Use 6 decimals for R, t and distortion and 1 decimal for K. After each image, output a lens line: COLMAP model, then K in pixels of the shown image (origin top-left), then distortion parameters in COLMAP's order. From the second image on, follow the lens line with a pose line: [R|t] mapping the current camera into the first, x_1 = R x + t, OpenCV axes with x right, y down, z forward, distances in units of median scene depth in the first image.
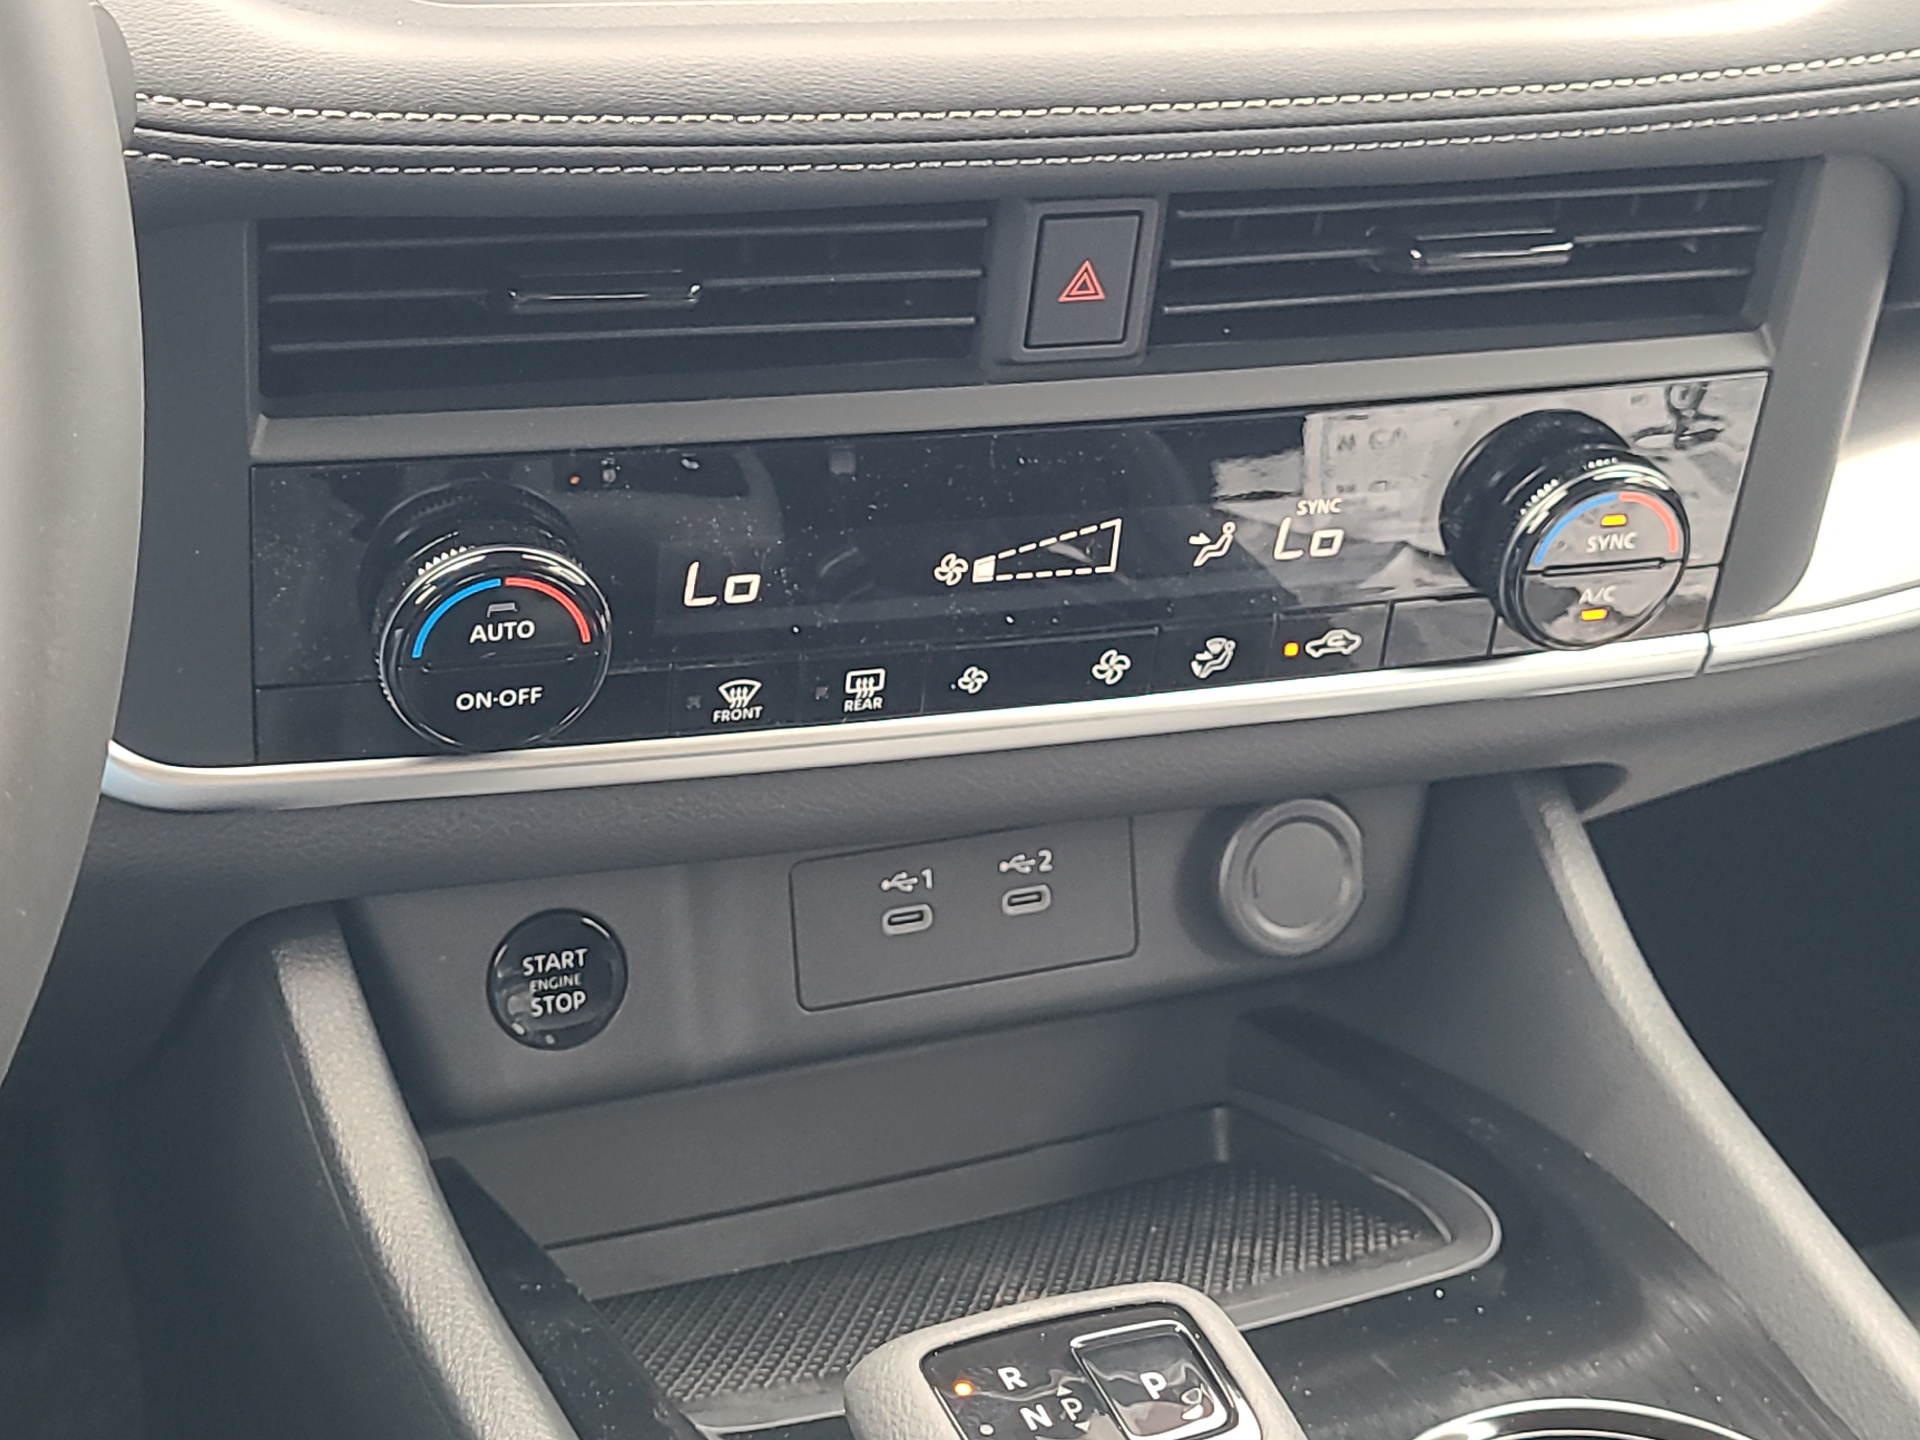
lens RADIAL K [[3229.2, 0, 869.9], [0, 3229.2, 729.3], [0, 0, 1]] dist [0.028295, 0.000000]
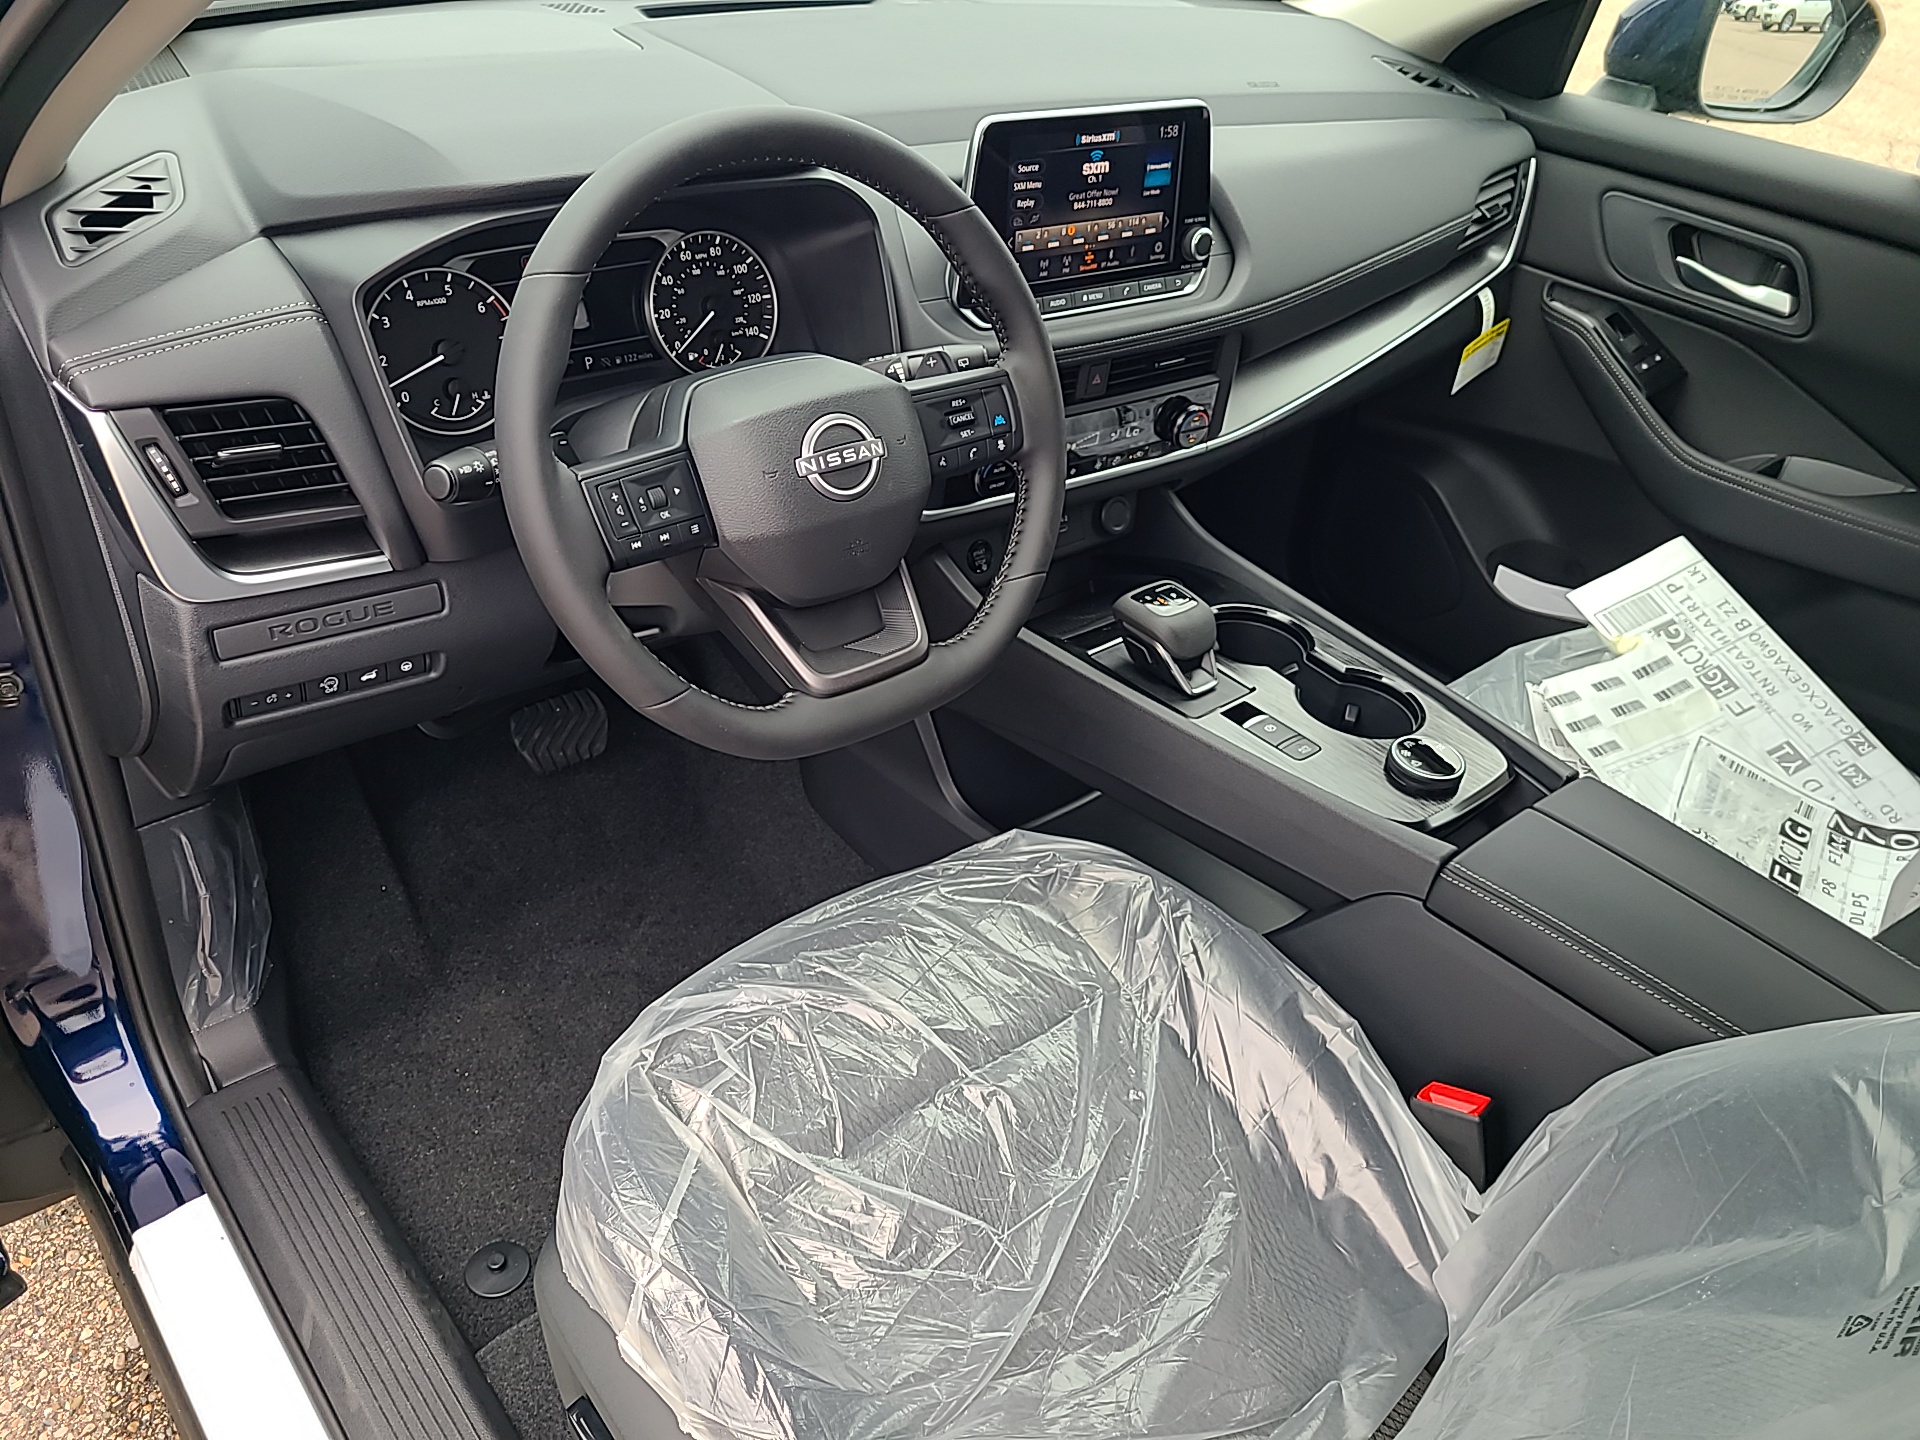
lens RADIAL K [[1473.3, 0, 951.3], [0, 1473.3, 717.9], [0, 0, 1]] dist [0.019030, -0.012239]
pose [[0.948832, -0.173583, 0.263792, -0.714586], [0.146602, 0.982025, 0.118889, 0.050961], [-0.279687, -0.074133, 0.957225, -0.916548]]
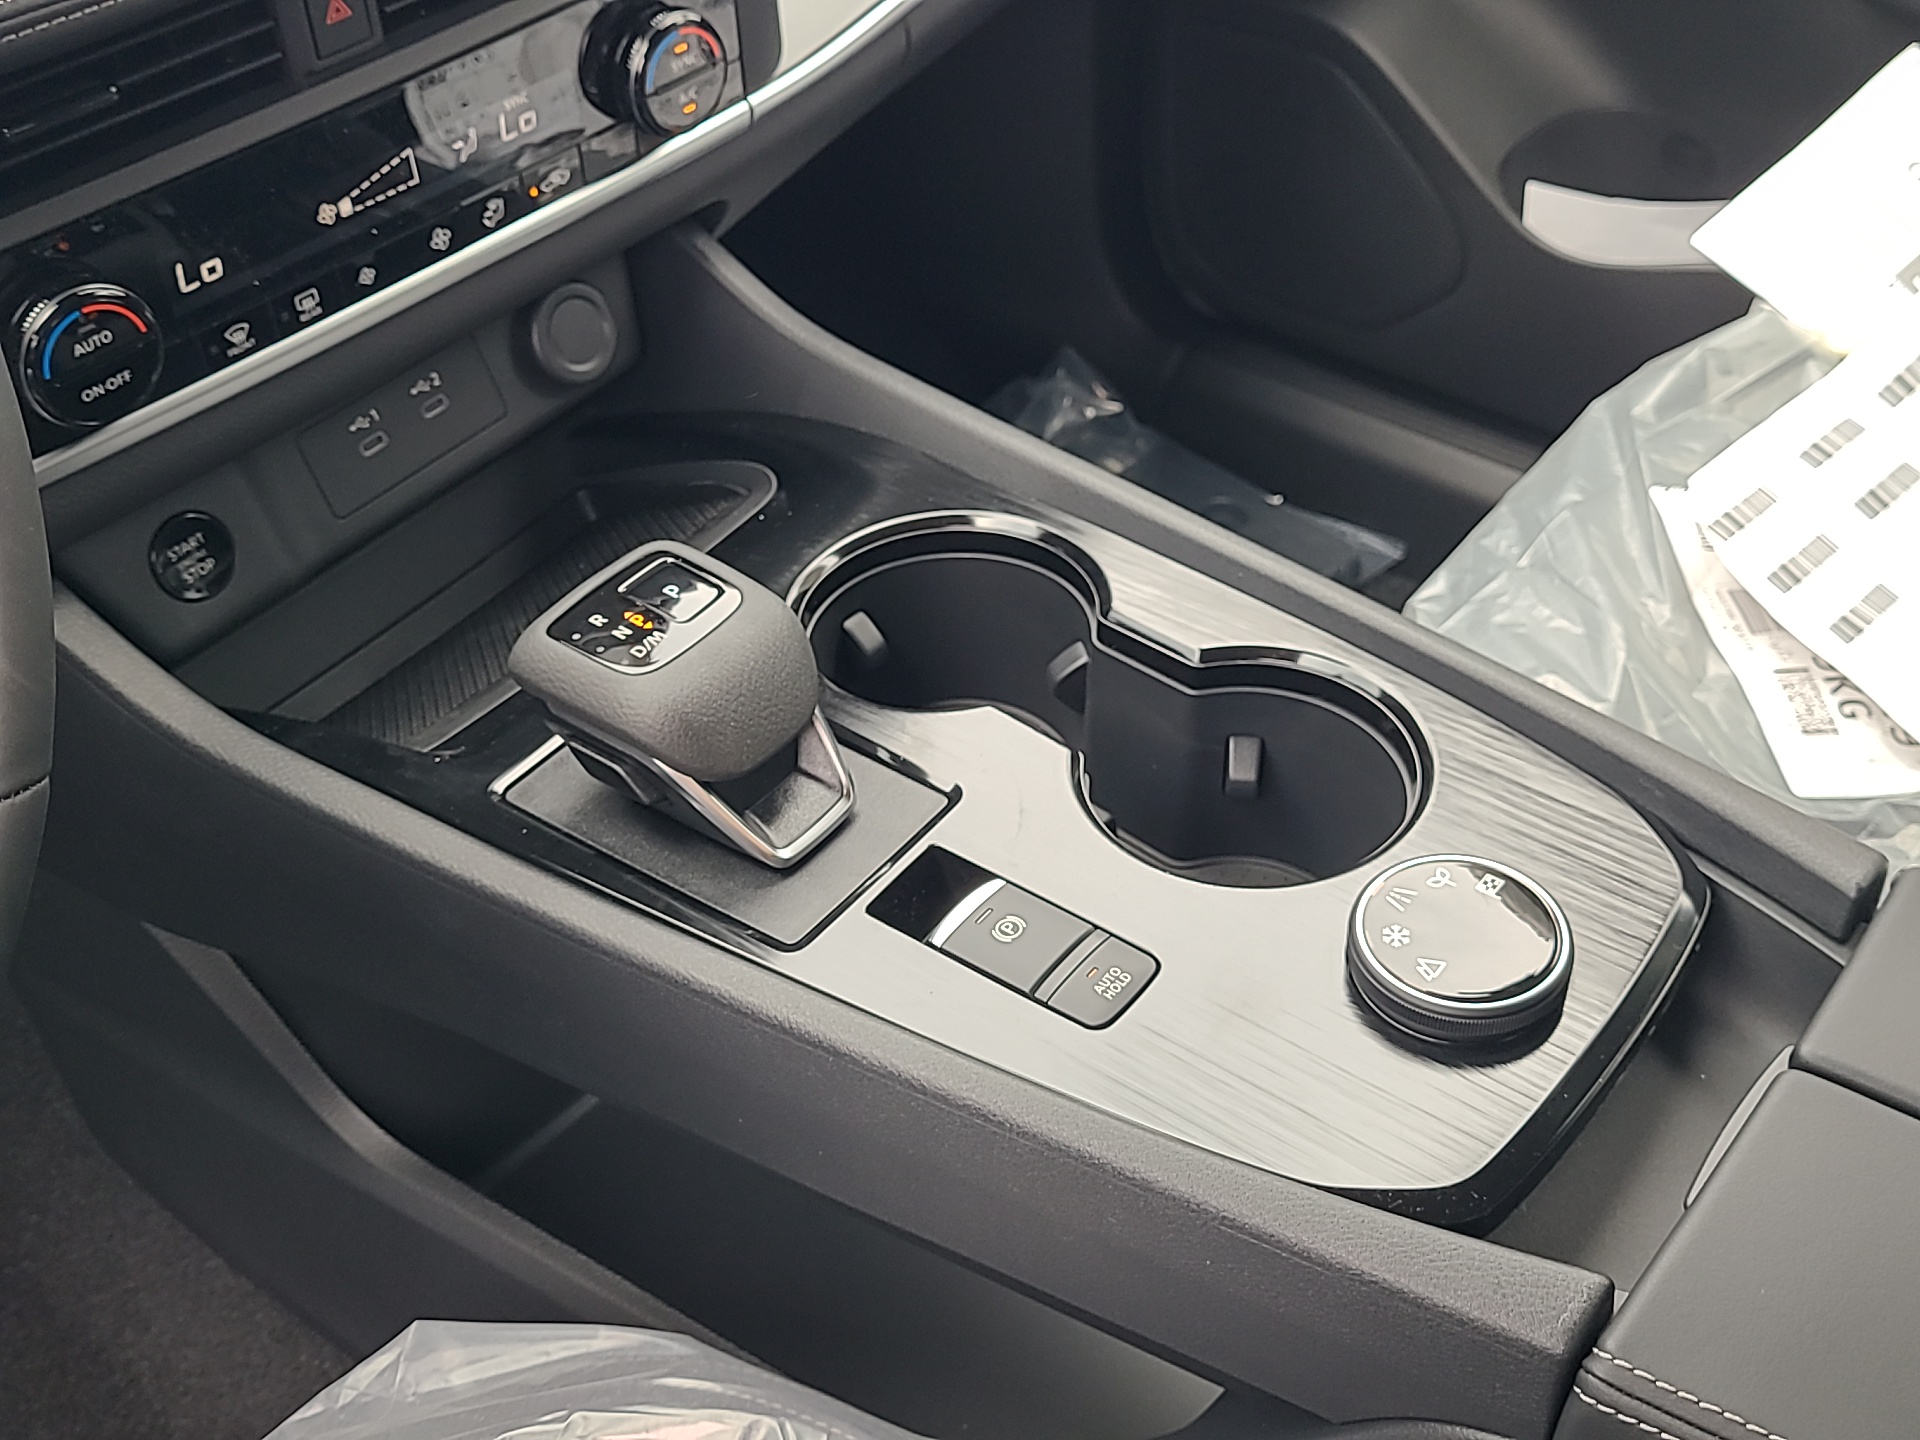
lens RADIAL K [[2178.8, 0, 940.0], [0, 2178.8, 727.8], [0, 0, 1]] dist [0.012779, 0.000000]
pose [[0.860199, -0.422086, 0.286185, -0.127839], [0.359502, 0.899938, 0.246719, 0.021605], [-0.361685, -0.109343, 0.925866, -0.137828]]
